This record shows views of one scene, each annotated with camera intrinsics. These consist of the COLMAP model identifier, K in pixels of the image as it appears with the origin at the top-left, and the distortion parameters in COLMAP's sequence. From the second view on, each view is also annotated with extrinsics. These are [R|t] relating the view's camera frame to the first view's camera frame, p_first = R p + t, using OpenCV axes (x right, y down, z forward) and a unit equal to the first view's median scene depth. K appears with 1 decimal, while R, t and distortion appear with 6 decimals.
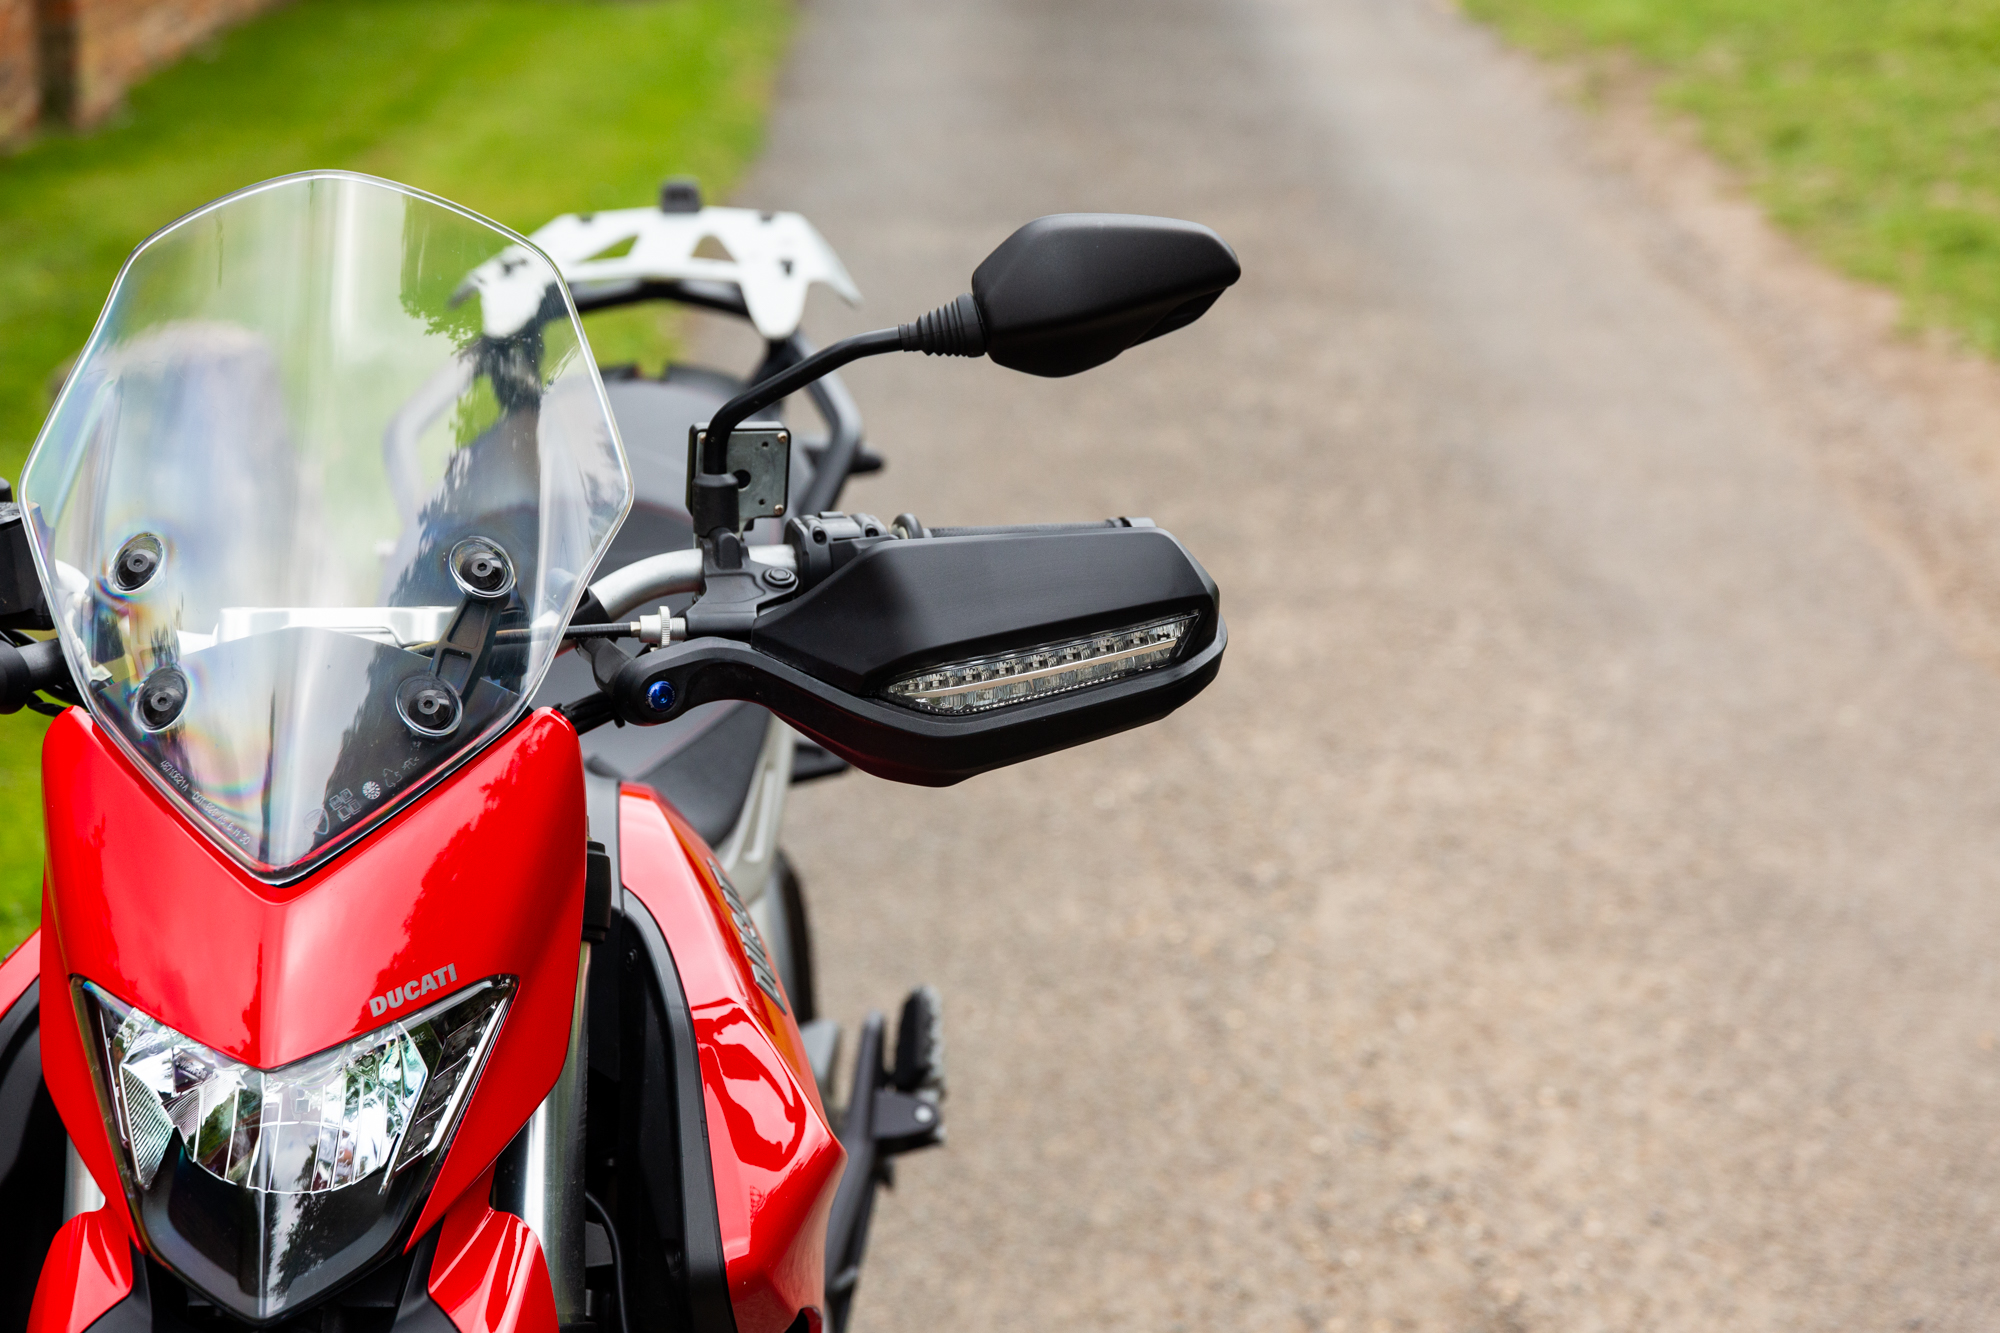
lens RADIAL K [[3660.9, 0, 1000.0], [0, 3660.9, 666.5], [0, 0, 1]] dist [0.019068, -0.096640]
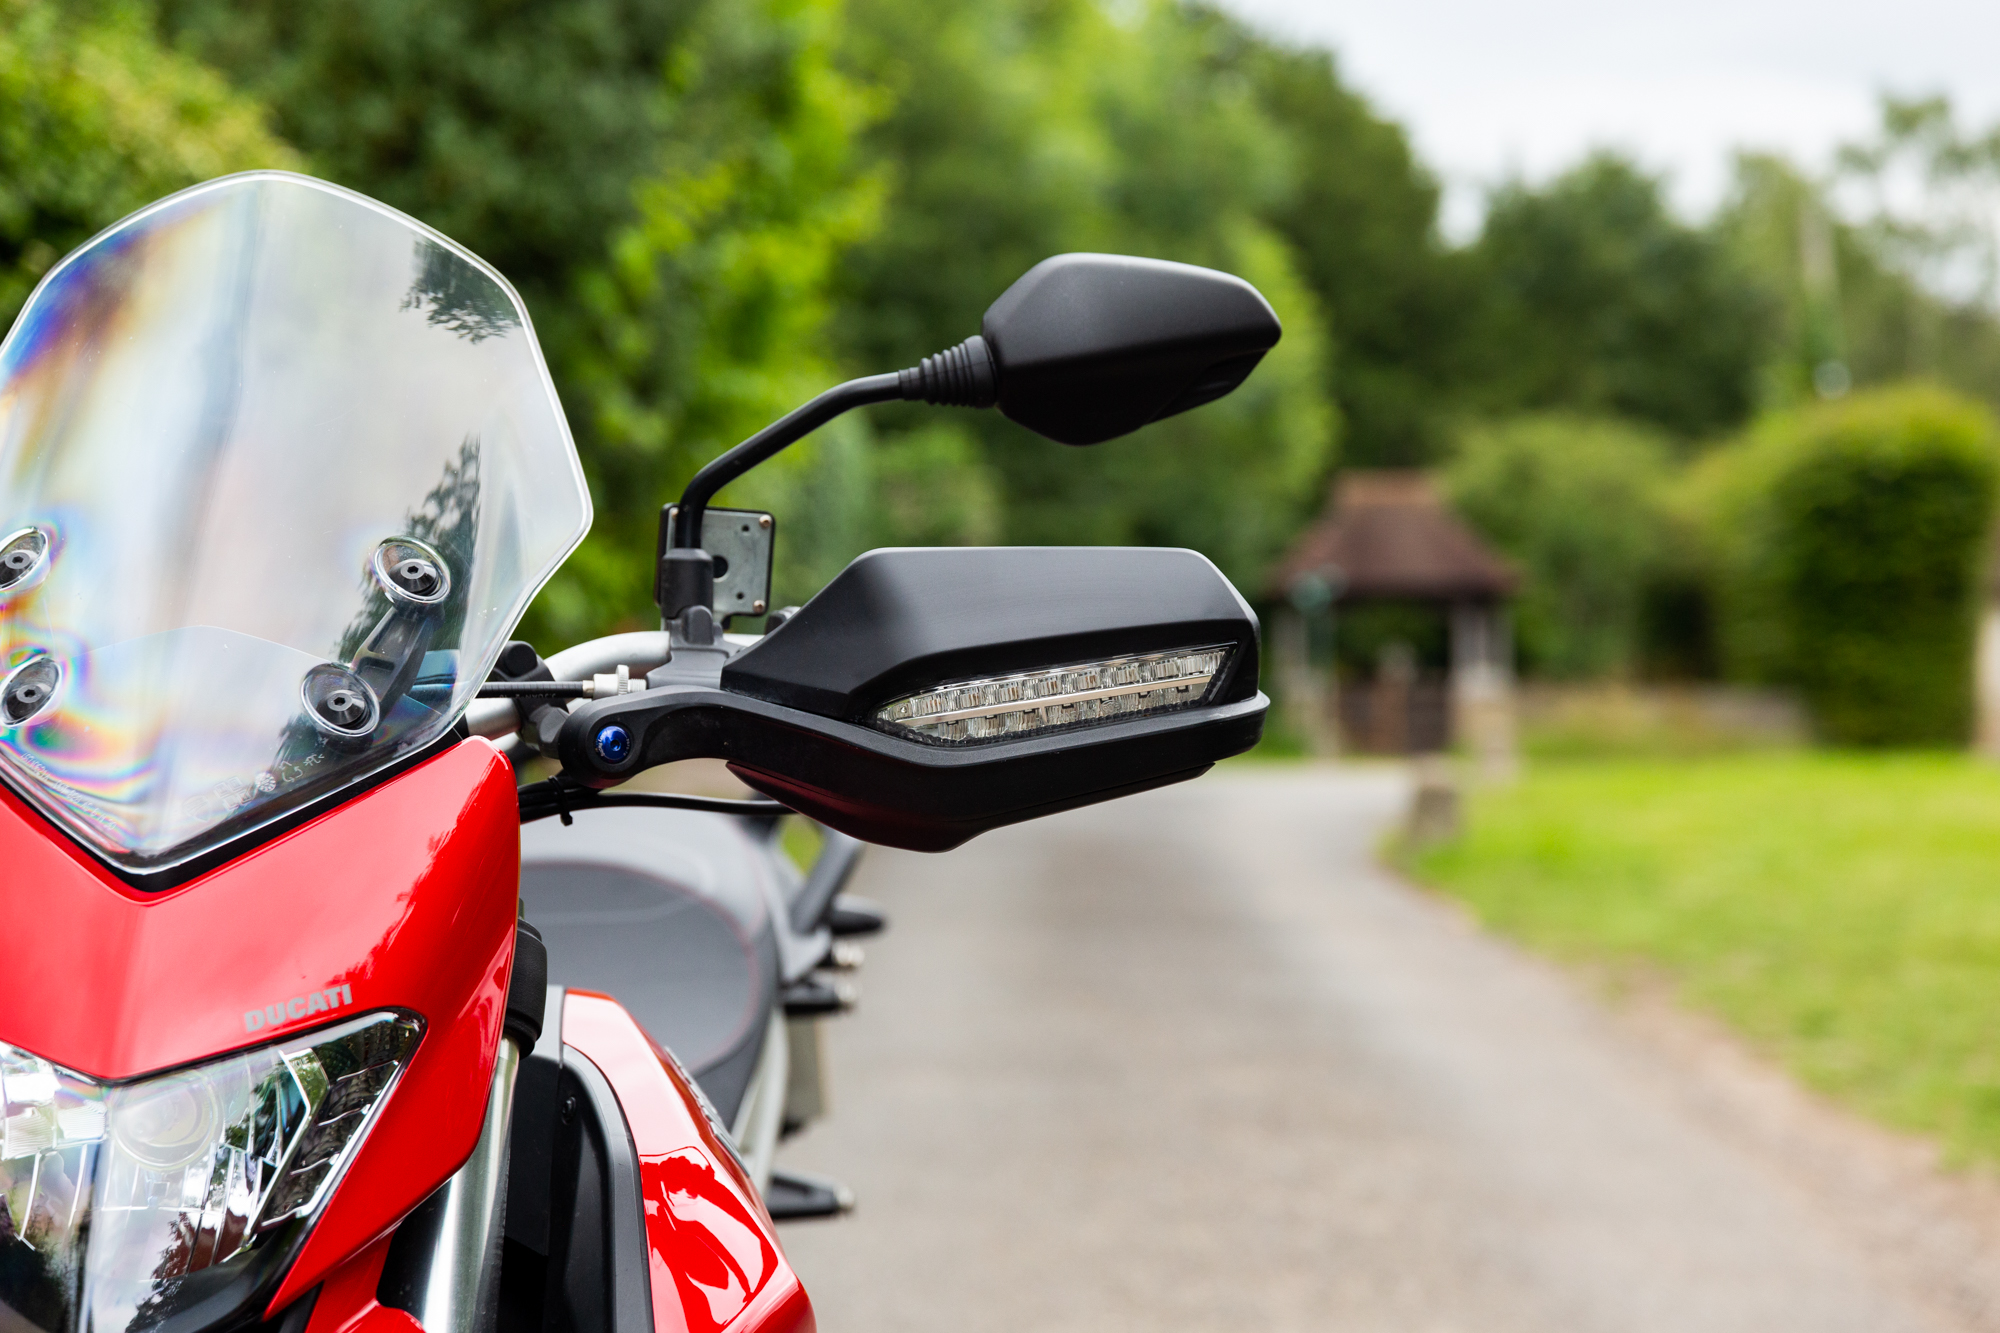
lens RADIAL K [[3660.9, 0, 1000.0], [0, 3660.9, 666.5], [0, 0, 1]] dist [0.019068, -0.096640]
pose [[0.999915, 0.011760, -0.005605, 0.002815], [-0.012844, 0.961838, -0.273319, 0.216896], [0.002177, 0.273368, 0.961907, 0.161237]]
